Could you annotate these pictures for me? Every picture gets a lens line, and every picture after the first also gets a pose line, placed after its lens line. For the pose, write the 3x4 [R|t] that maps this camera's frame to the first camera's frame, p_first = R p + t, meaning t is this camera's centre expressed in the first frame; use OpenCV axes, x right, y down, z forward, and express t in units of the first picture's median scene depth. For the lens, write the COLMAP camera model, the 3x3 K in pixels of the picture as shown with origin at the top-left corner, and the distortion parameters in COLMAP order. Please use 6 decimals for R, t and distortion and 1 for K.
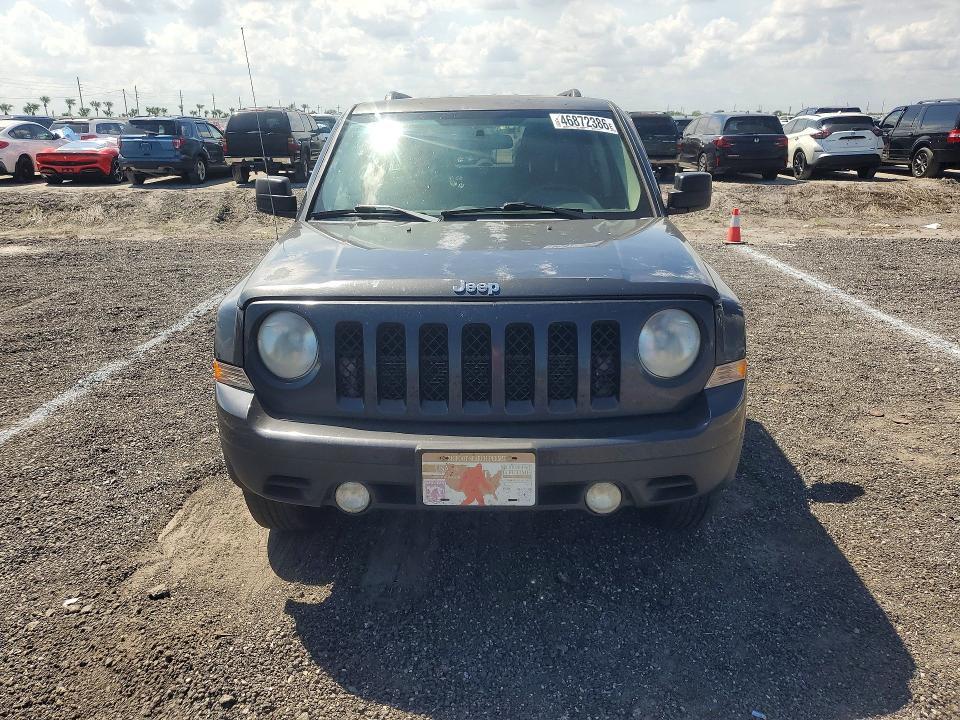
lens RADIAL K [[778.4, 0, 477.1], [0, 778.4, 357.0], [0, 0, 1]] dist [-0.009120, 0.001180]
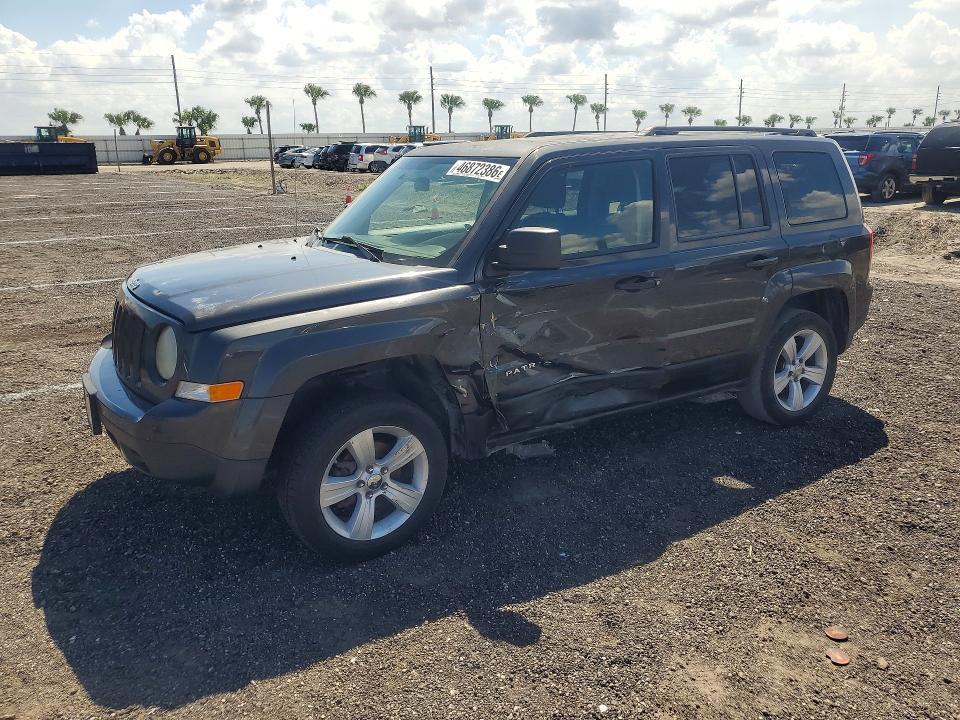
lens RADIAL K [[778.4, 0, 471.9], [0, 778.4, 360.8], [0, 0, 1]] dist [-0.009120, 0.001180]
pose [[0.549737, 0.208592, -0.808875, 0.174928], [-0.214575, 0.971091, 0.104592, -0.028712], [0.807309, 0.116066, 0.578603, 0.076885]]
